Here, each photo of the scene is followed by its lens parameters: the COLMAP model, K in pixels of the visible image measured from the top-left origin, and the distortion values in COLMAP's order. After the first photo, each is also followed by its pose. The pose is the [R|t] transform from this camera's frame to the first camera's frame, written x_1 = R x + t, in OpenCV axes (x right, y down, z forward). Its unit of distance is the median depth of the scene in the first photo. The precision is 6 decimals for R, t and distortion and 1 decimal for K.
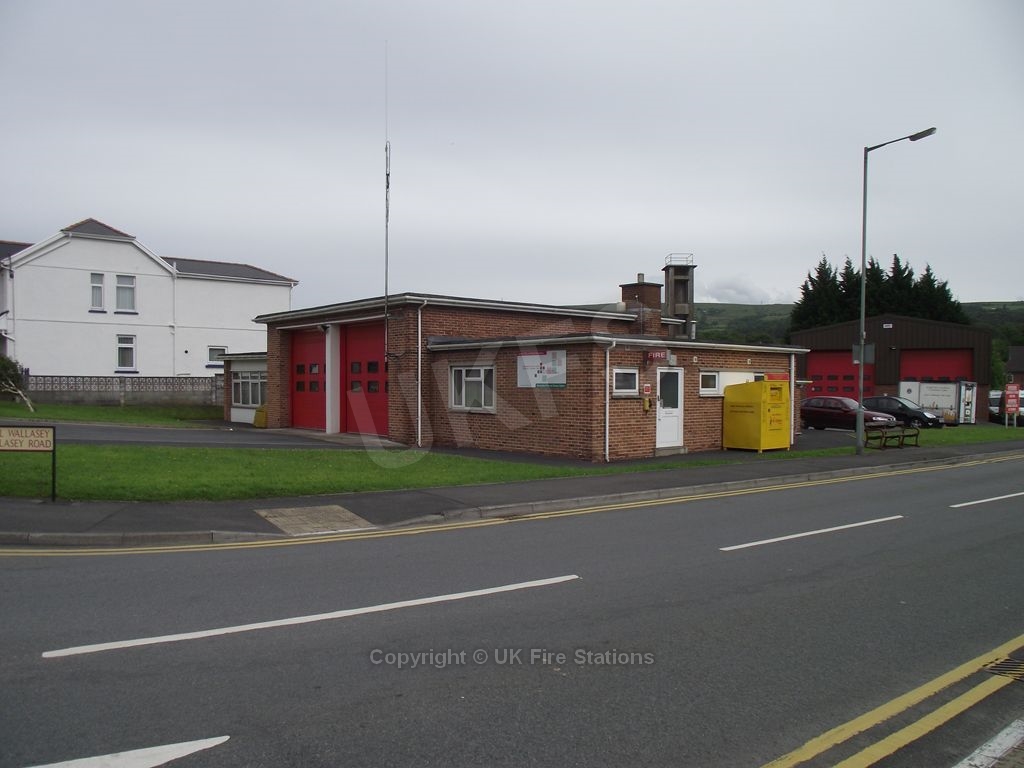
lens RADIAL K [[832.6, 0, 512.6], [0, 832.6, 385.6], [0, 0, 1]] dist [-0.103146, 0.068748]
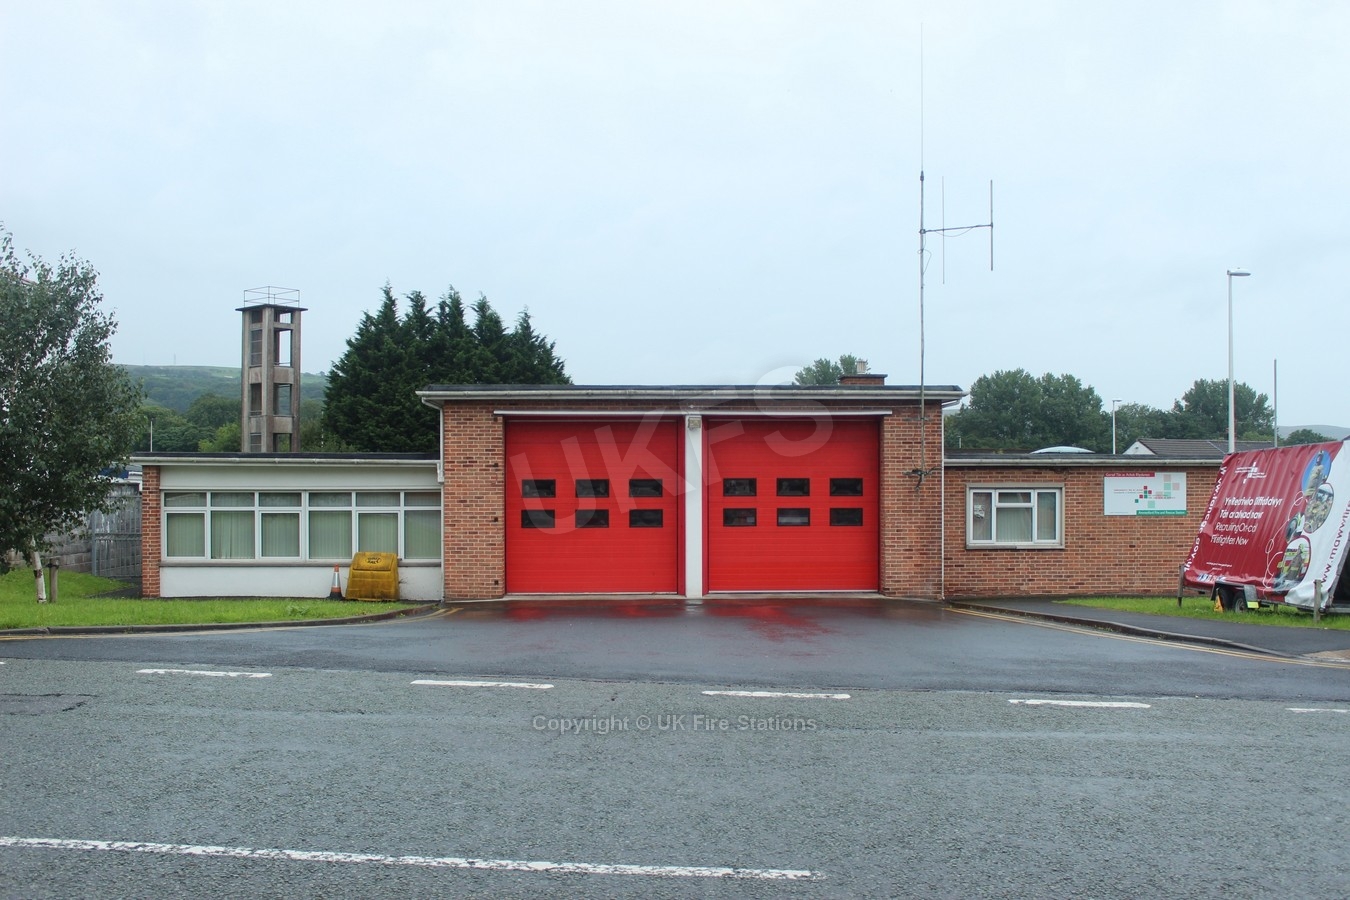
lens RADIAL K [[1384.0, 0, 621.8], [0, 1384.0, 495.5], [0, 0, 1]] dist [-0.111828, 0.000000]
pose [[0.630094, -0.008531, 0.776472, -1.250973], [0.007353, 0.999960, 0.005019, -0.025829], [-0.776484, 0.002547, 0.630132, 0.501132]]
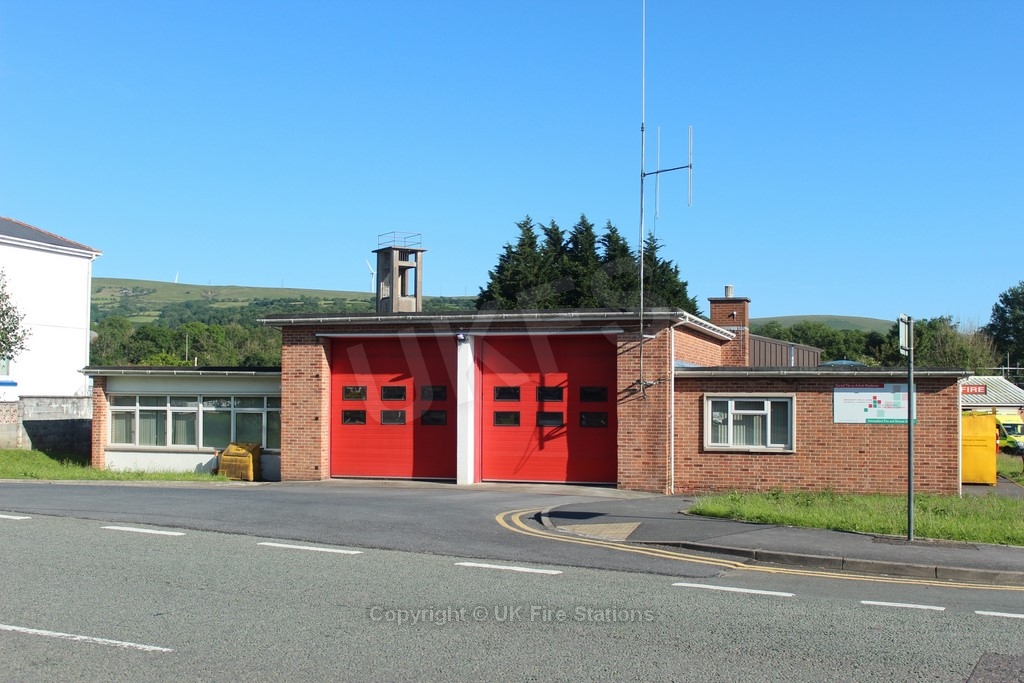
lens RADIAL K [[1220.7, 0, 481.2], [0, 1220.7, 386.7], [0, 0, 1]] dist [-0.077553, 0.000000]
pose [[0.855681, 0.007018, 0.517456, -0.930145], [-0.001184, 0.999932, -0.011604, -0.019833], [-0.517503, 0.009317, 0.855631, 0.087678]]
